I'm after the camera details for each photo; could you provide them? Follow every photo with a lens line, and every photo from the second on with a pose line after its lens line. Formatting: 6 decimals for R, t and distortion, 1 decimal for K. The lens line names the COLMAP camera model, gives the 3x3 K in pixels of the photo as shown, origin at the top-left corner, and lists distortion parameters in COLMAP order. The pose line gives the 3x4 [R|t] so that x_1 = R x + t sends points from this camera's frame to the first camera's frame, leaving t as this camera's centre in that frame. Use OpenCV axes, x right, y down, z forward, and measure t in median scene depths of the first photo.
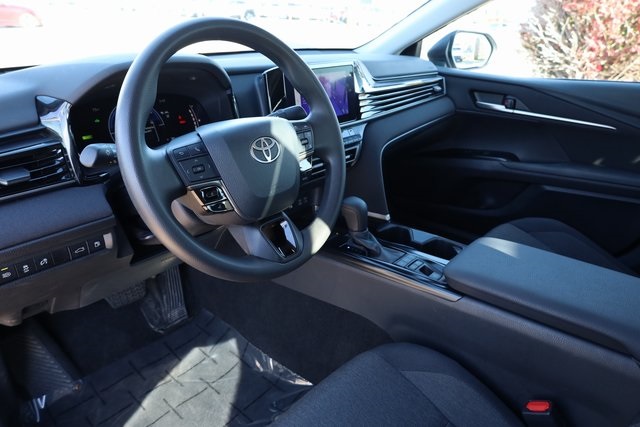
lens RADIAL K [[450.0, 0, 320.0], [0, 450.0, 213.5], [0, 0, 1]] dist [0.000168, -0.003361]
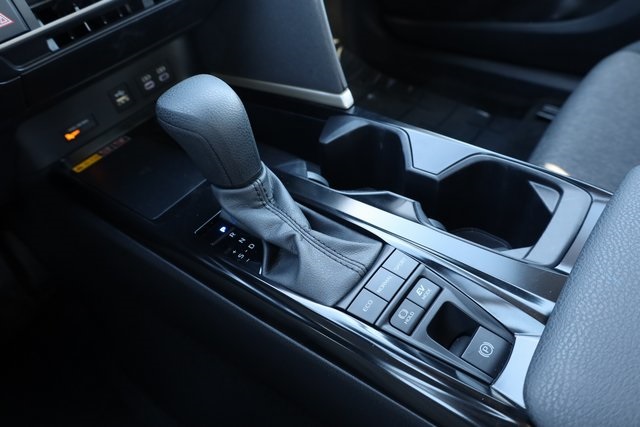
lens RADIAL K [[450.0, 0, 320.0], [0, 450.0, 213.5], [0, 0, 1]] dist [0.000168, -0.003361]
pose [[0.989302, -0.122102, -0.079833, 0.147078], [0.142888, 0.921353, 0.361513, -0.043693], [0.029413, -0.369052, 0.928943, 0.603192]]
